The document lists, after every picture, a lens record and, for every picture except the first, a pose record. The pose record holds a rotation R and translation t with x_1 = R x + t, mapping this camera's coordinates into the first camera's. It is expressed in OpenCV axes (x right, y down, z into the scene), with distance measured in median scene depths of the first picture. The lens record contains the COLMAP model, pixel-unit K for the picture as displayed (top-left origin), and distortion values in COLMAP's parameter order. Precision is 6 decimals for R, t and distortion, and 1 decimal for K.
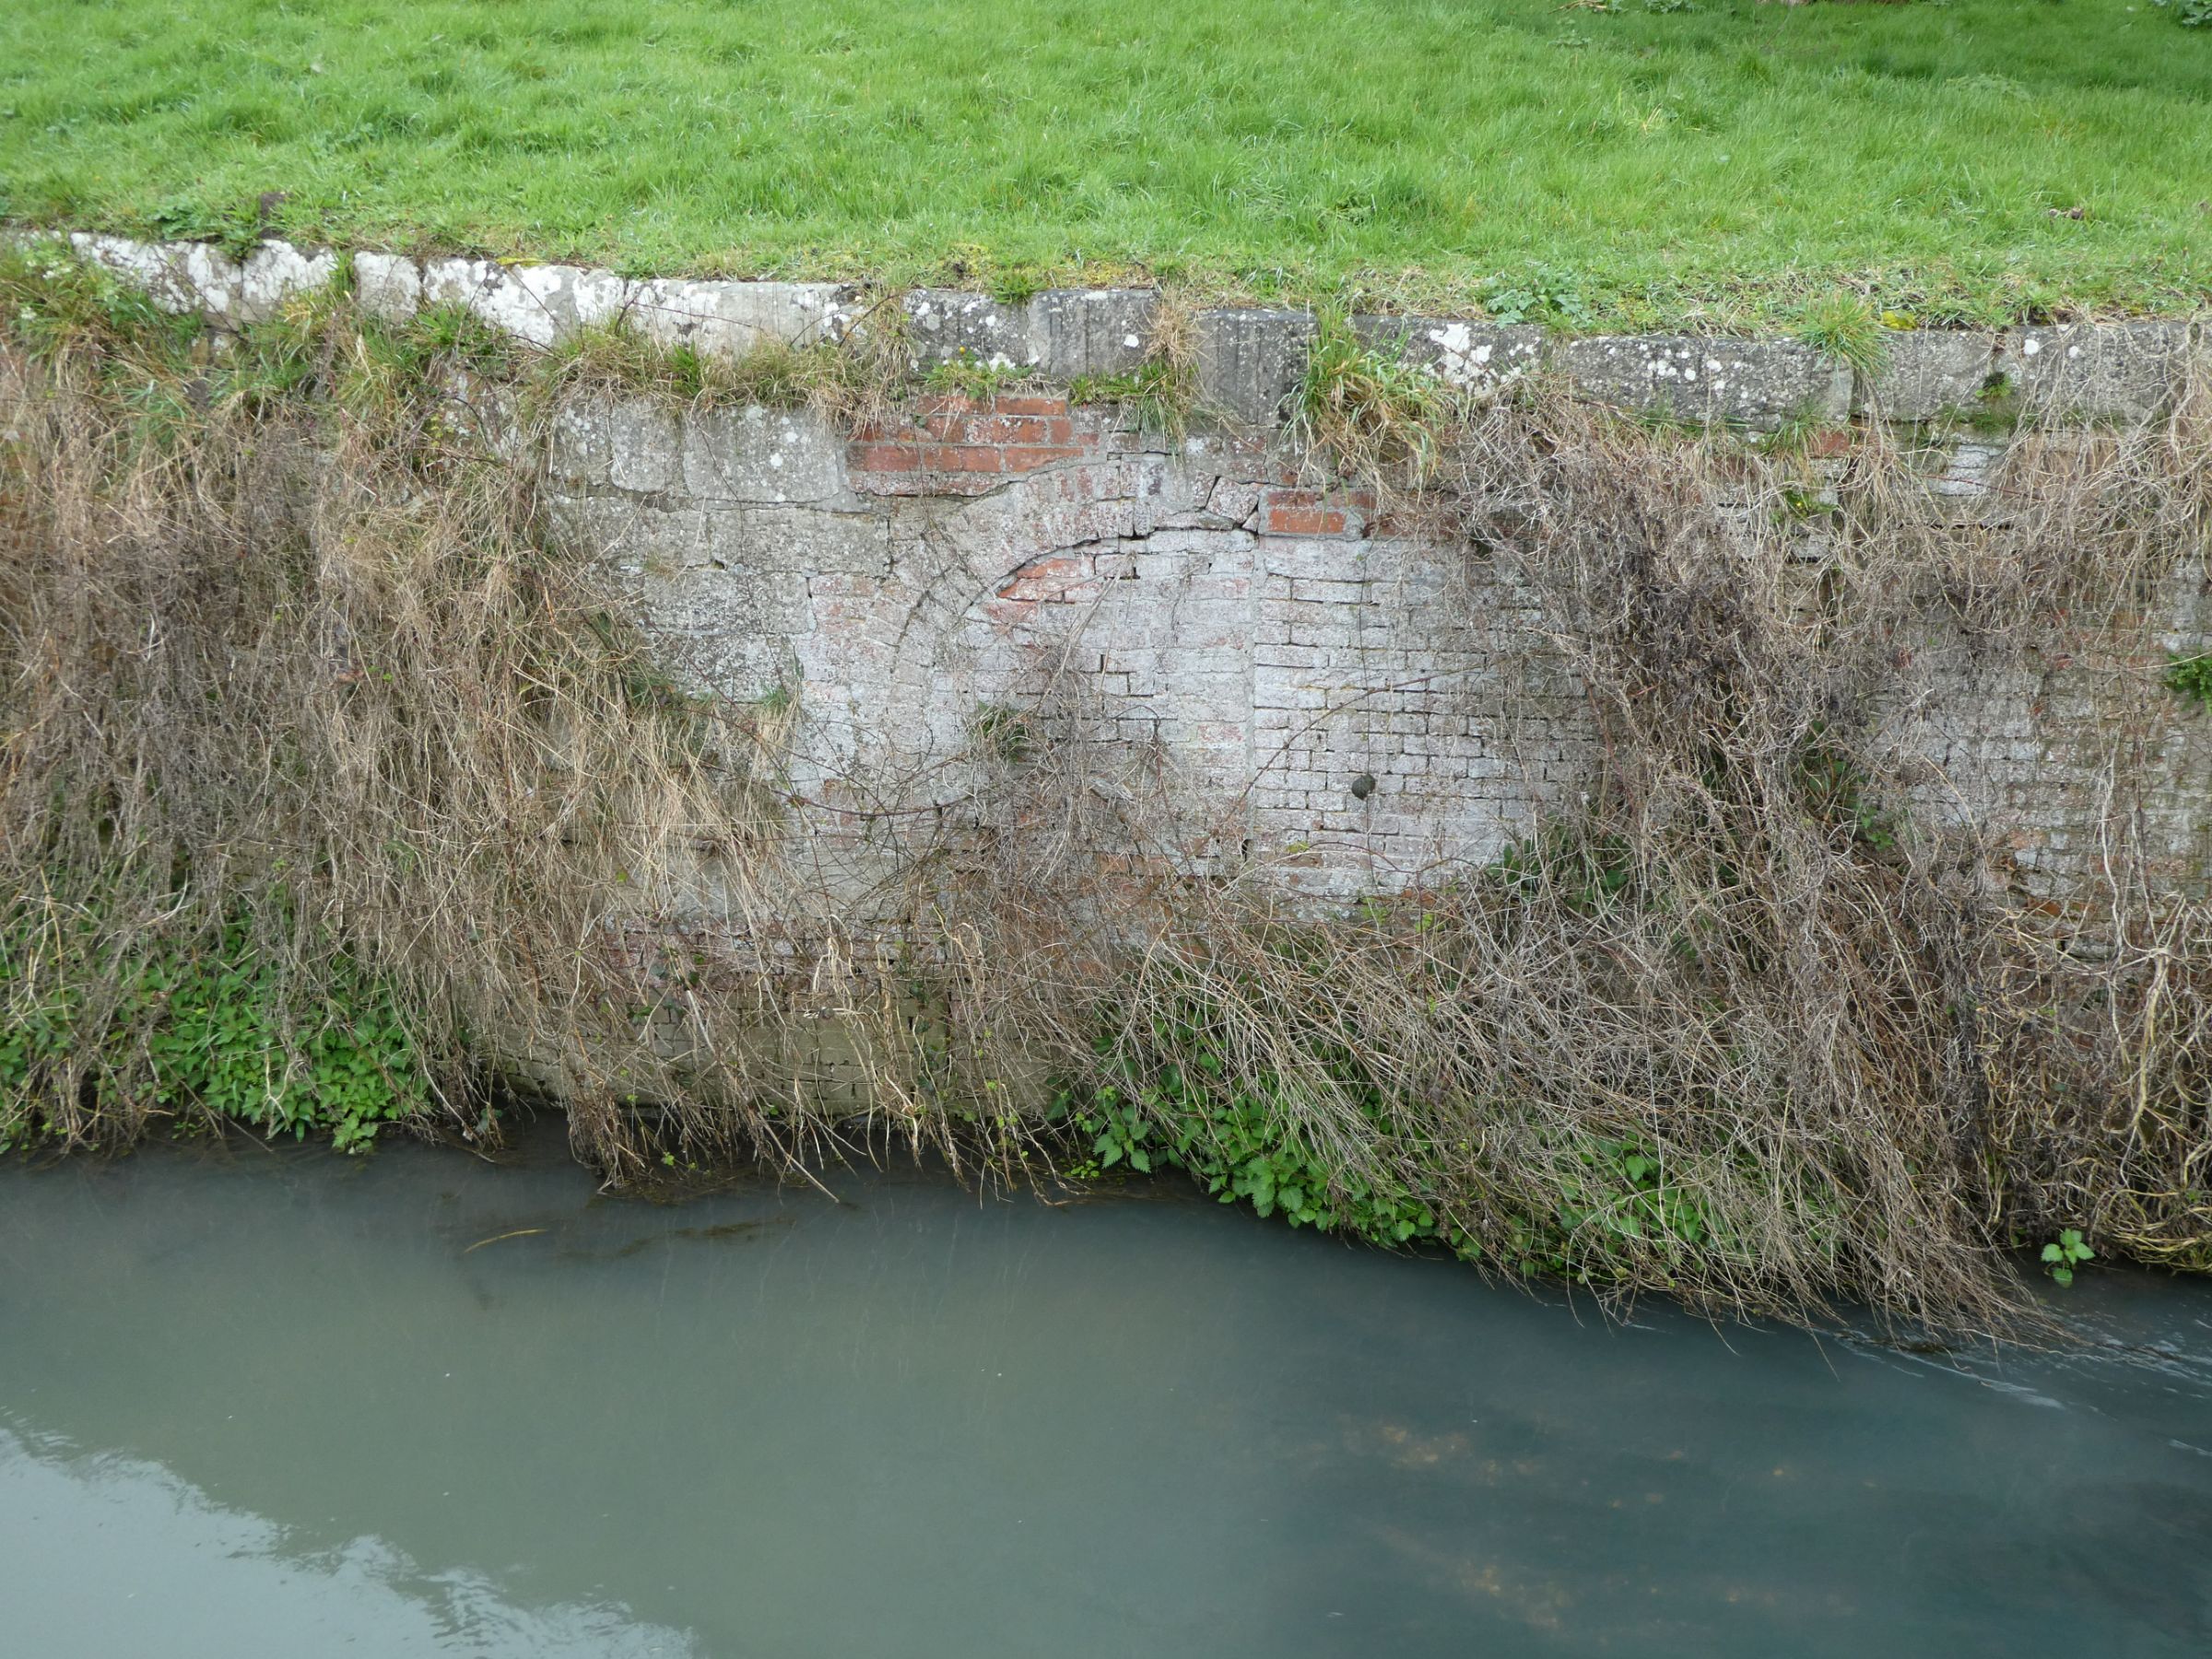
lens RADIAL K [[2133.1, 0, 1107.7], [0, 2133.1, 832.3], [0, 0, 1]] dist [0.042449, 0.000000]
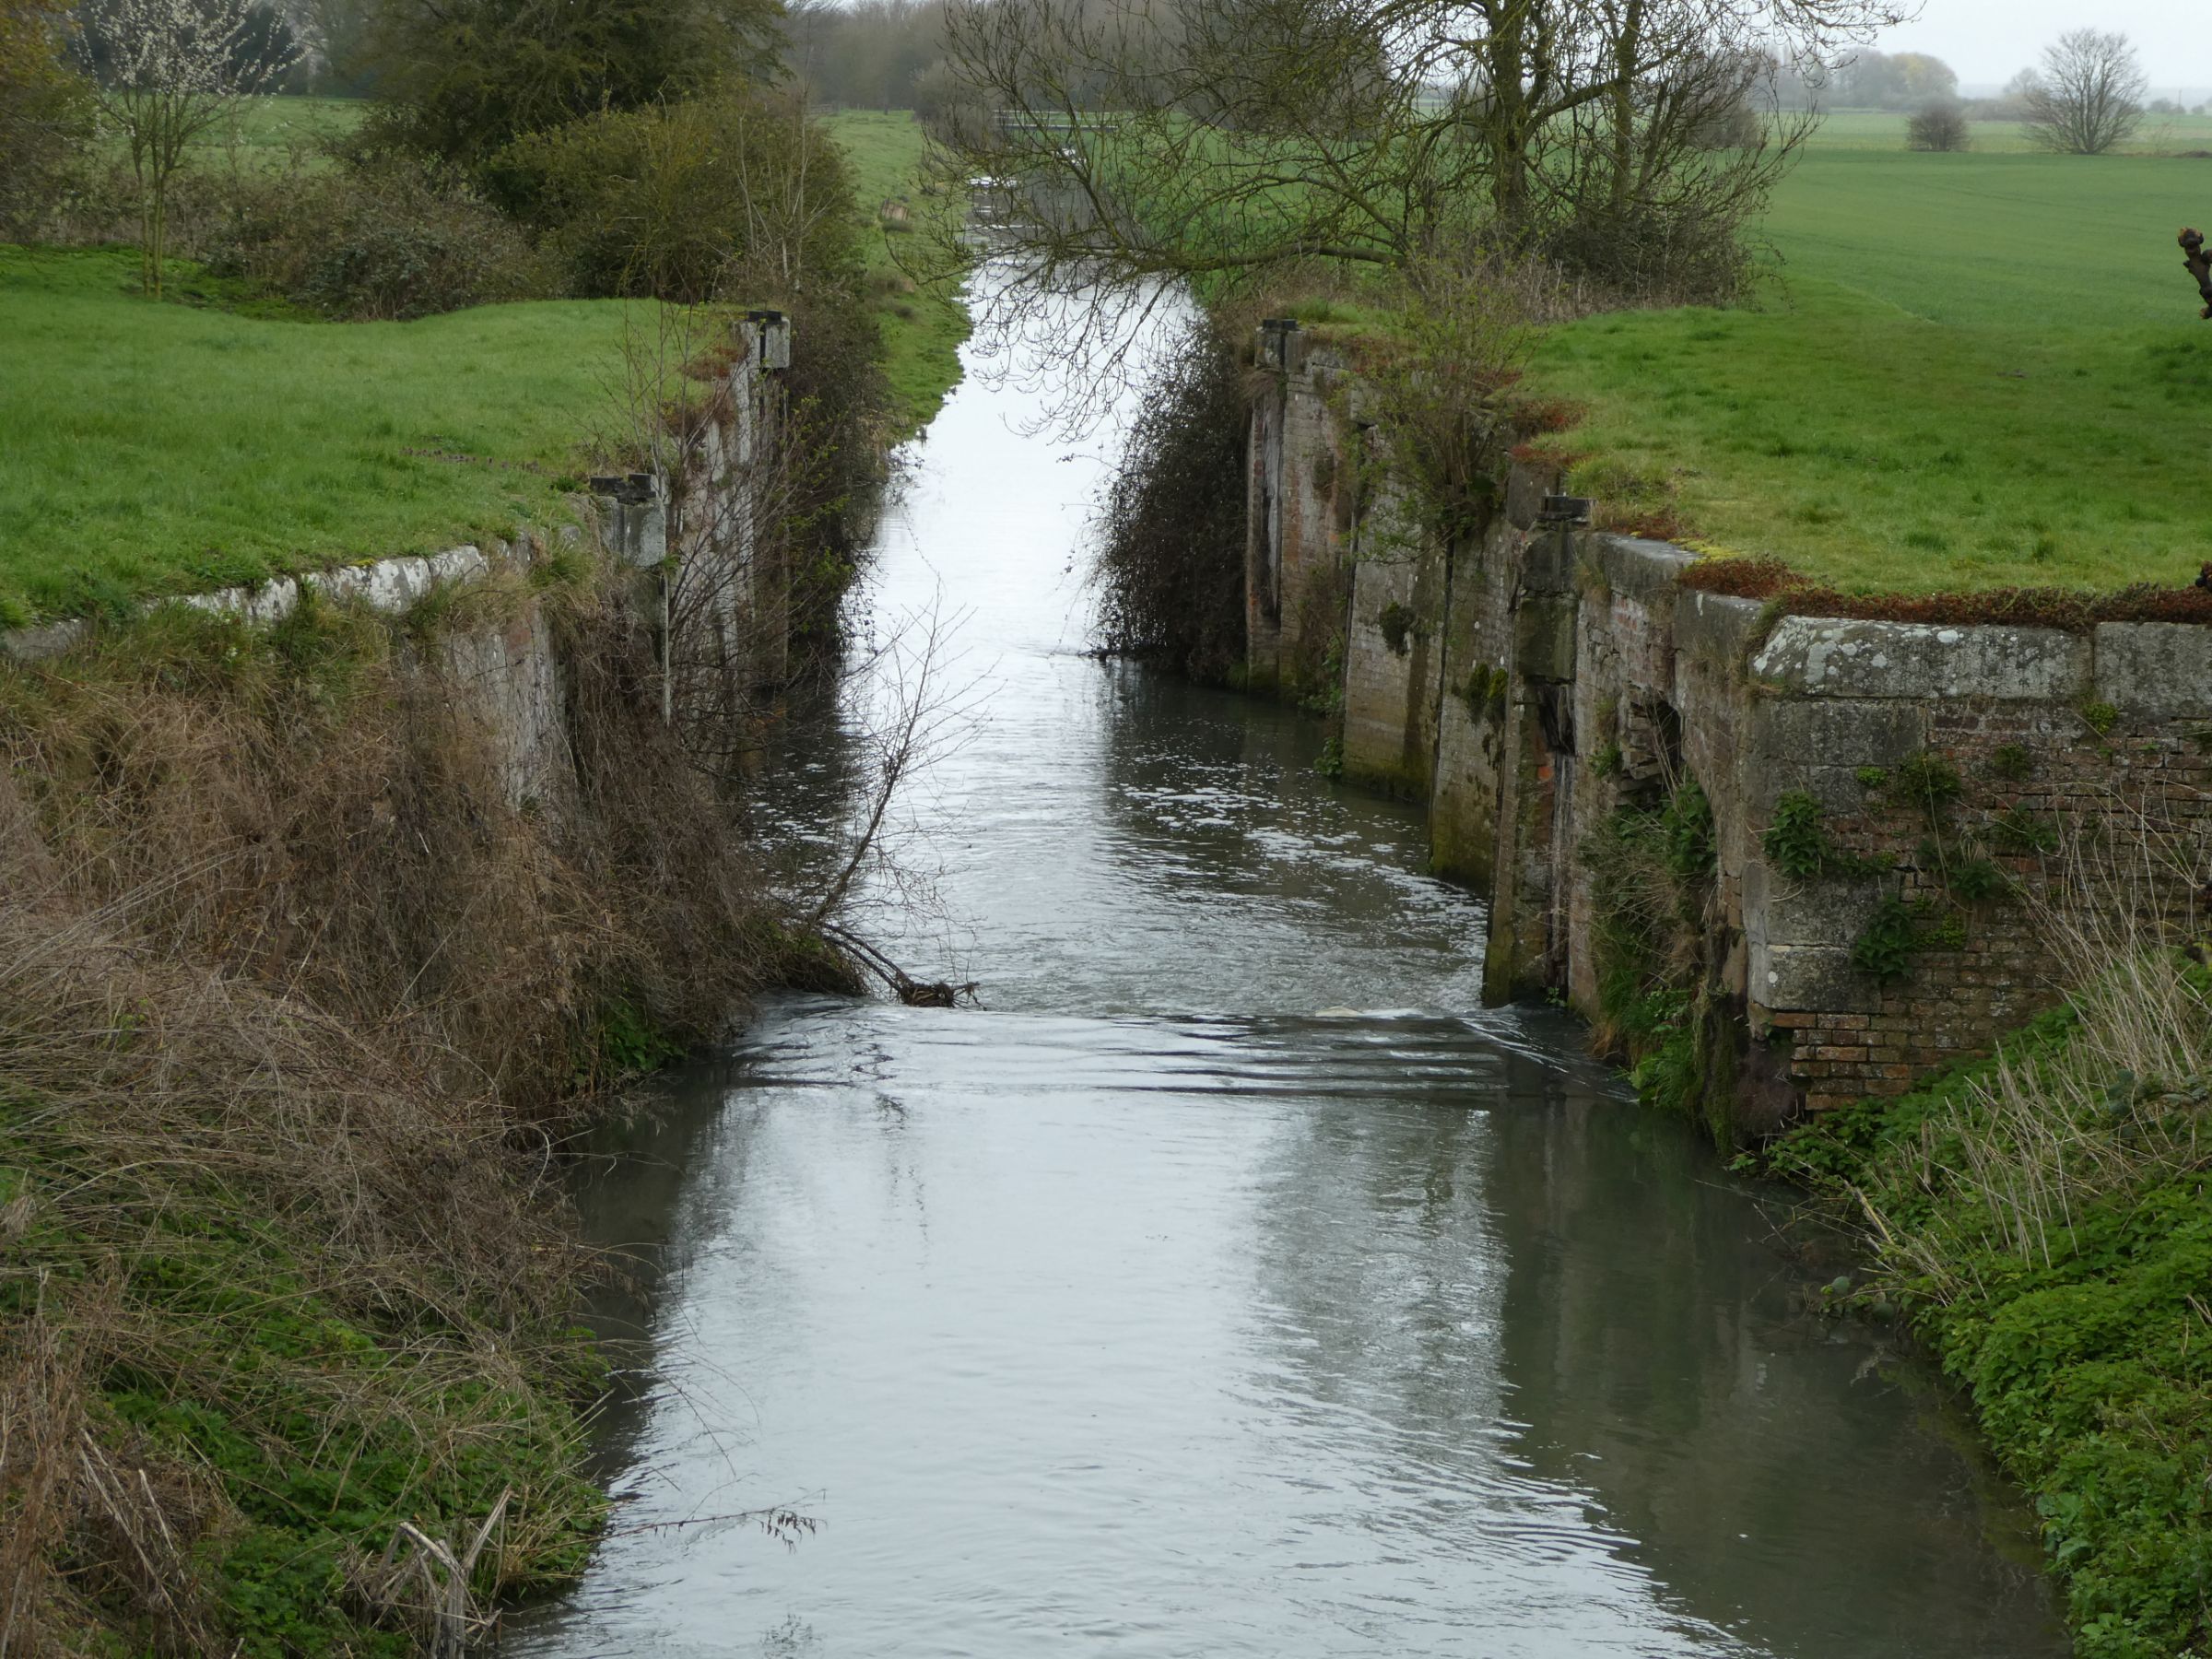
lens RADIAL K [[5804.1, 0, 1104.2], [0, 5804.1, 826.0], [0, 0, 1]] dist [0.153675, 0.000000]
pose [[-0.006638, -0.127652, 0.991797, -4.475902], [0.384745, 0.915142, 0.120361, -0.403610], [-0.922999, 0.382388, 0.043039, 0.442570]]
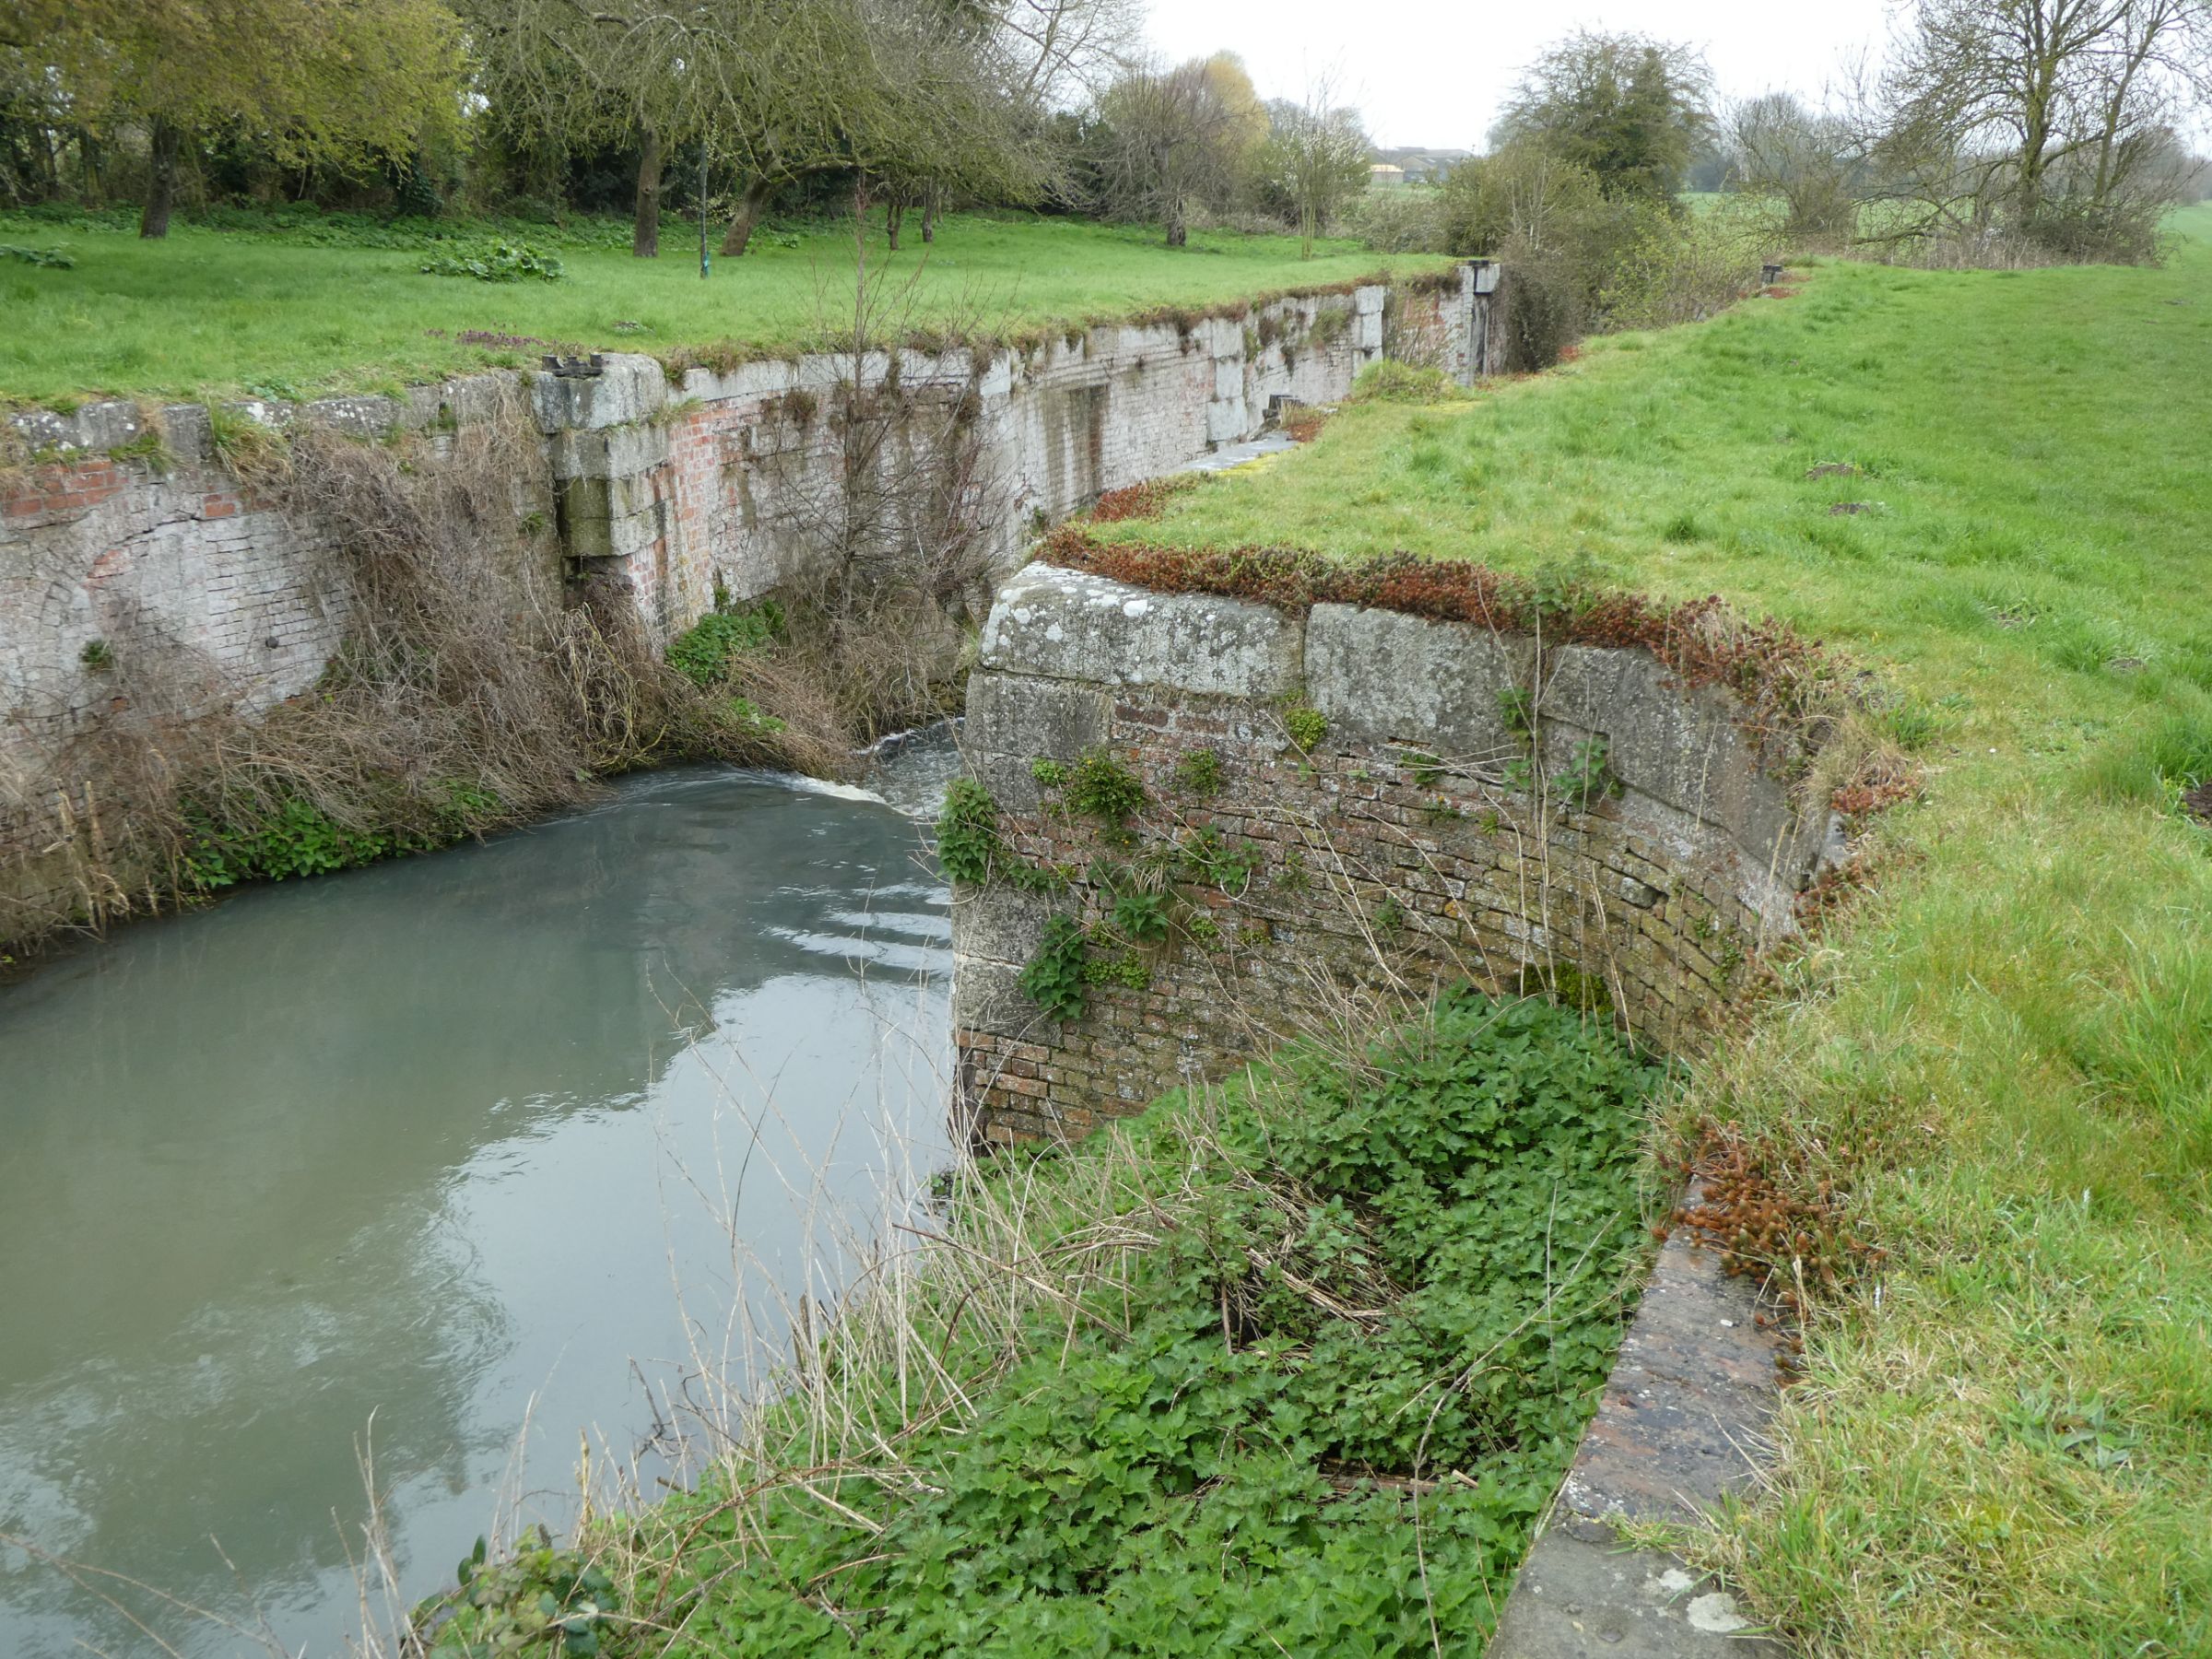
lens RADIAL K [[2133.1, 0, 1110.9], [0, 2133.1, 841.4], [0, 0, 1]] dist [0.042449, 0.000000]
pose [[0.375850, -0.272375, 0.885748, -1.414150], [0.360956, 0.923368, 0.130779, 0.170400], [-0.853492, 0.270562, 0.445363, -0.487454]]
